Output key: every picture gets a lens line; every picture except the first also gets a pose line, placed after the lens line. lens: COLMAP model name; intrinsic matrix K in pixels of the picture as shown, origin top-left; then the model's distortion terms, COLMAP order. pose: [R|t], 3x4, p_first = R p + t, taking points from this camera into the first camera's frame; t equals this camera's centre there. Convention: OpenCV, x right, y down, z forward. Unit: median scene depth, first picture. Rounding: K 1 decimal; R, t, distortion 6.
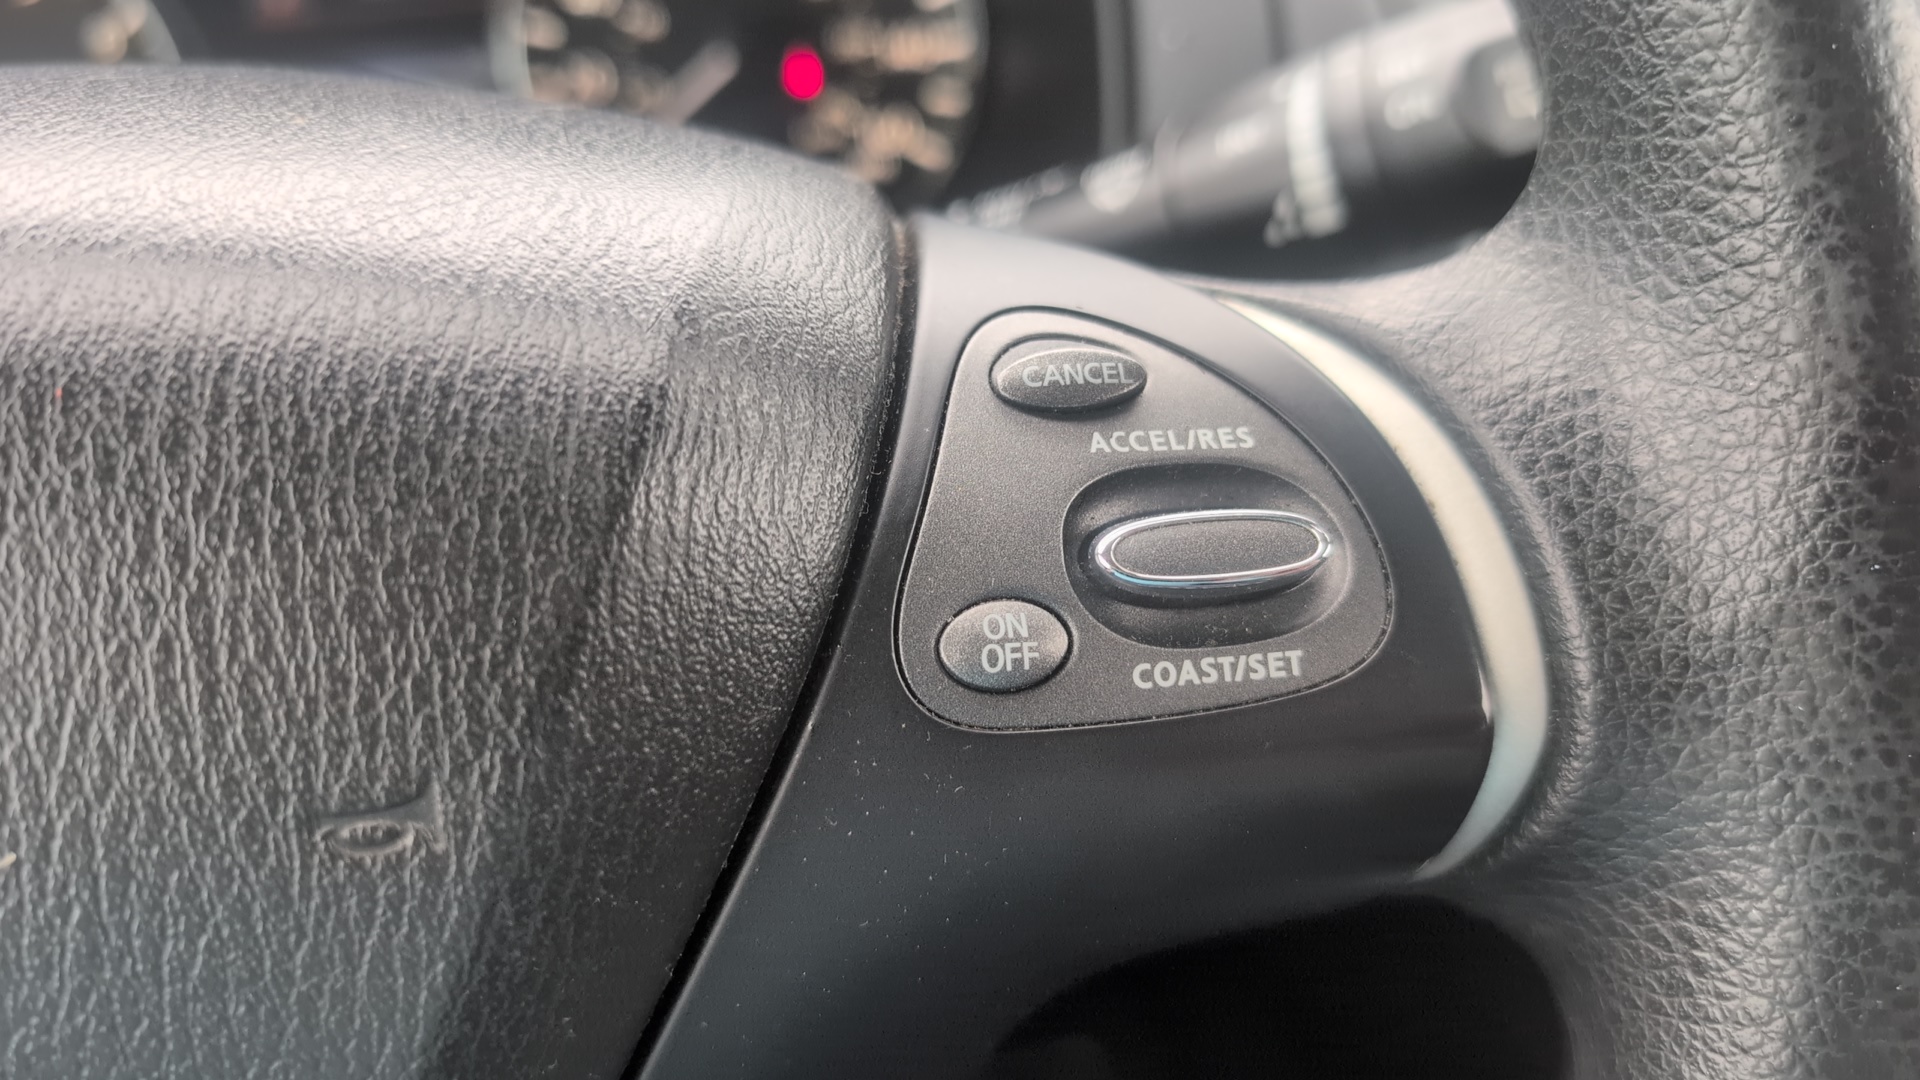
lens RADIAL K [[1559.1, 0, 975.5], [0, 1559.1, 557.1], [0, 0, 1]] dist [-0.000275, -0.049612]
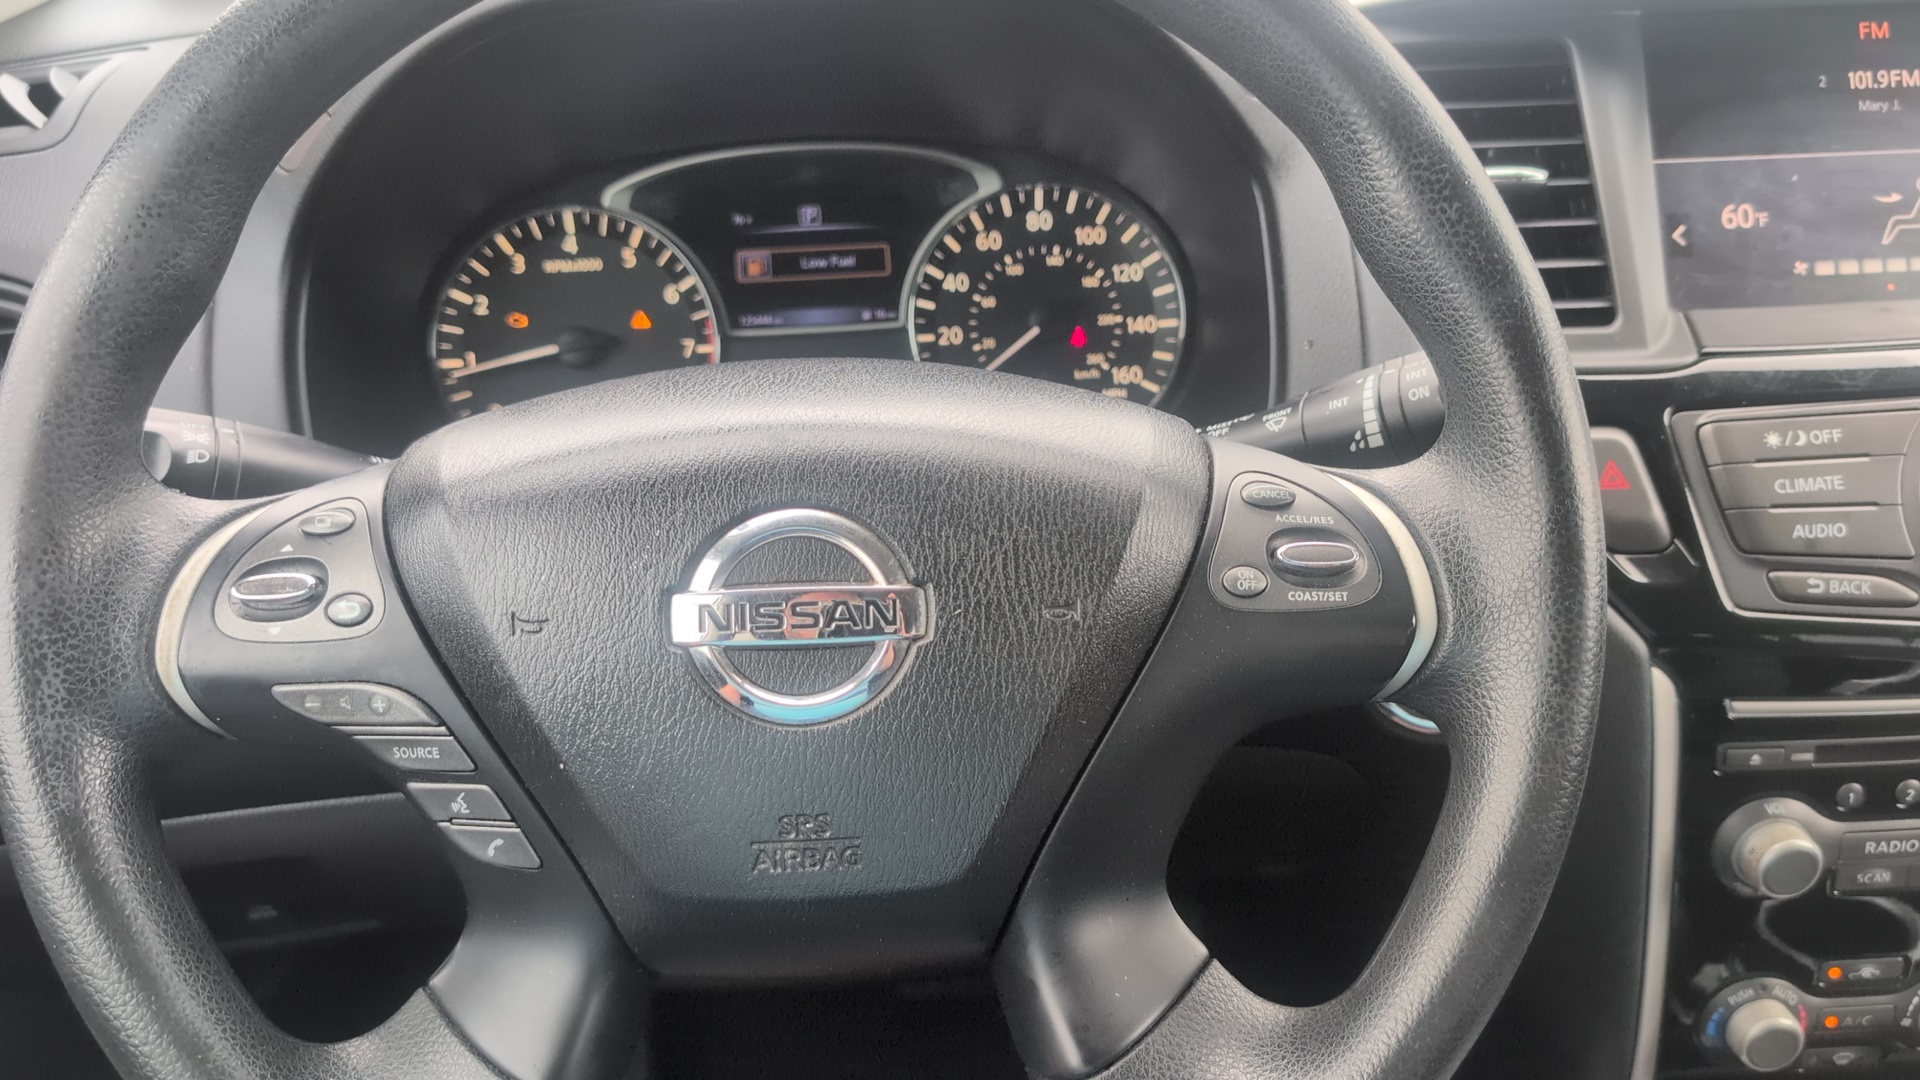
lens RADIAL K [[1559.1, 0, 951.0], [0, 1559.1, 555.4], [0, 0, 1]] dist [-0.000275, -0.049612]
pose [[0.994798, 0.052559, -0.087260, -0.270196], [-0.062649, 0.991125, -0.117242, 0.374006], [0.080323, 0.122099, 0.989262, -1.903462]]
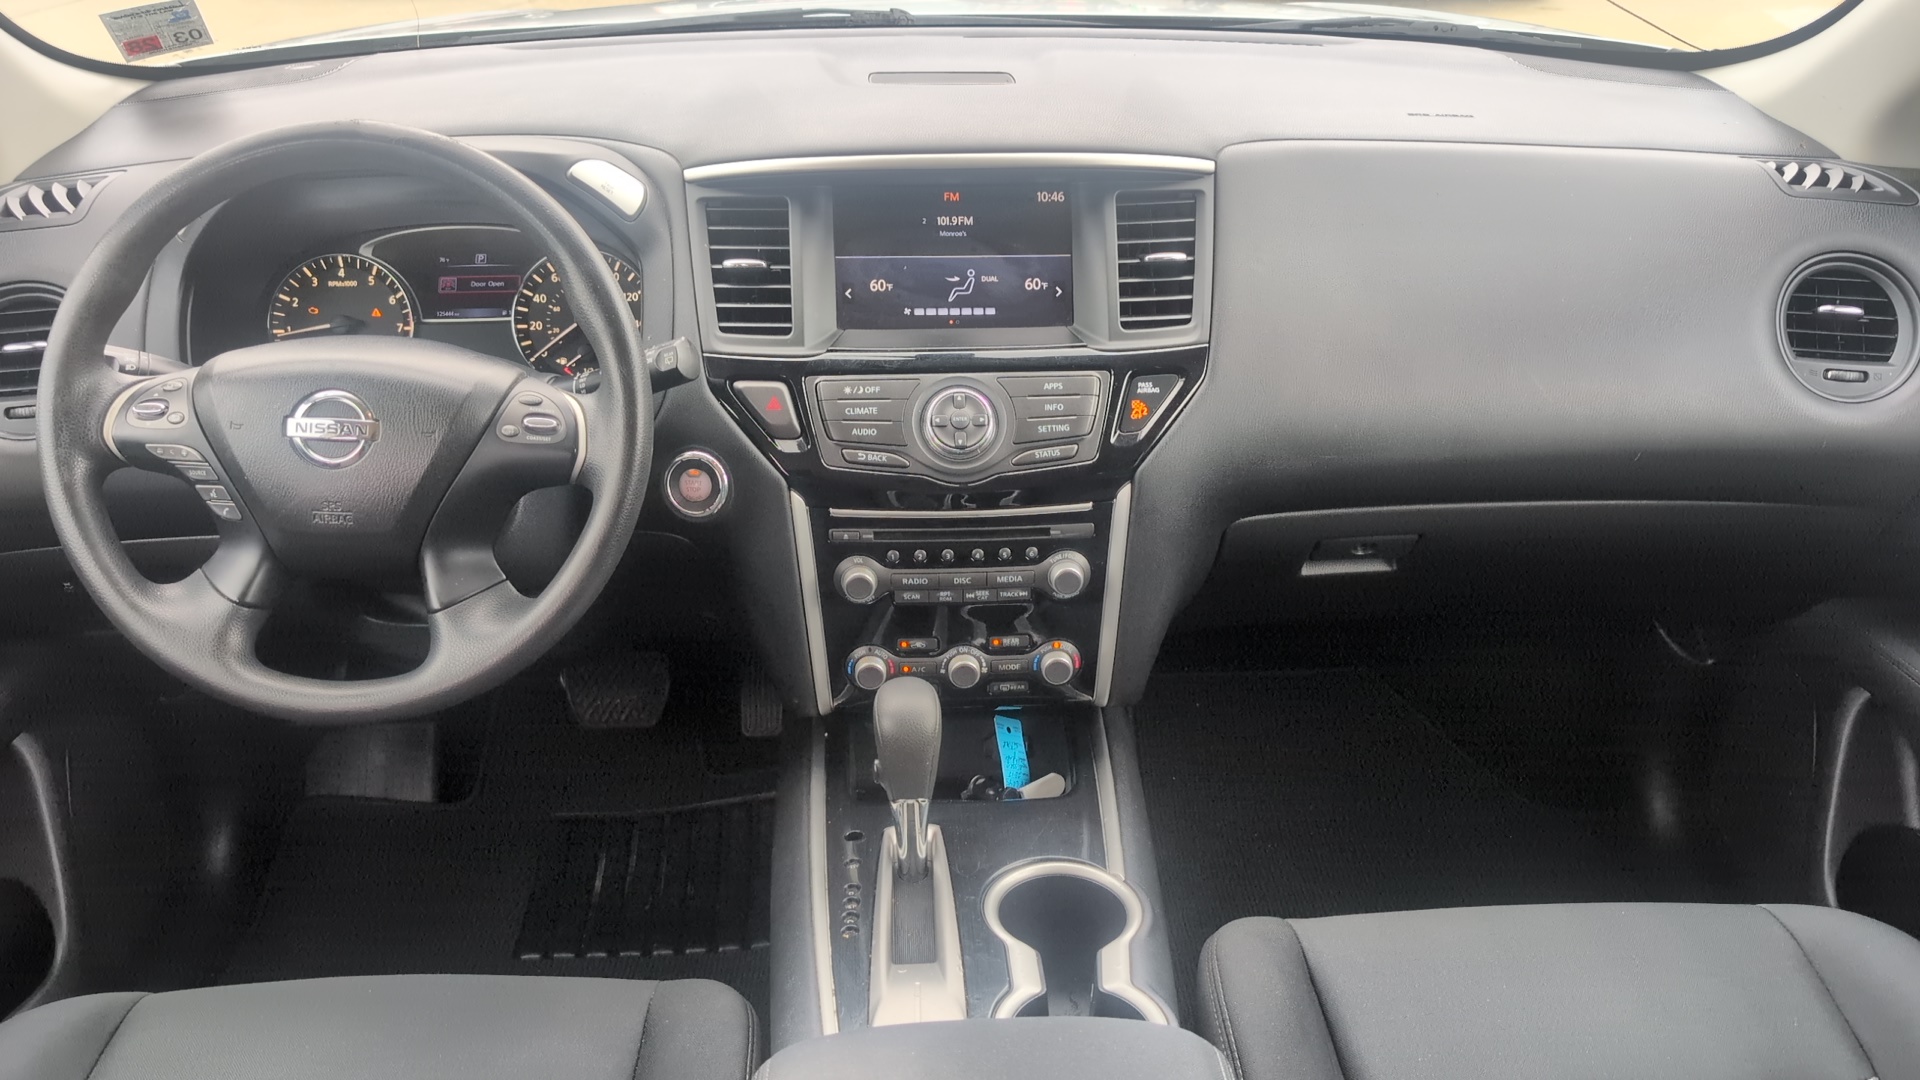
lens RADIAL K [[1559.1, 0, 983.2], [0, 1559.1, 554.1], [0, 0, 1]] dist [-0.000275, -0.049612]
pose [[0.991800, 0.094623, -0.085905, 2.963349], [-0.103949, 0.988311, -0.111516, 1.274898], [0.074349, 0.119531, 0.990043, -6.247406]]
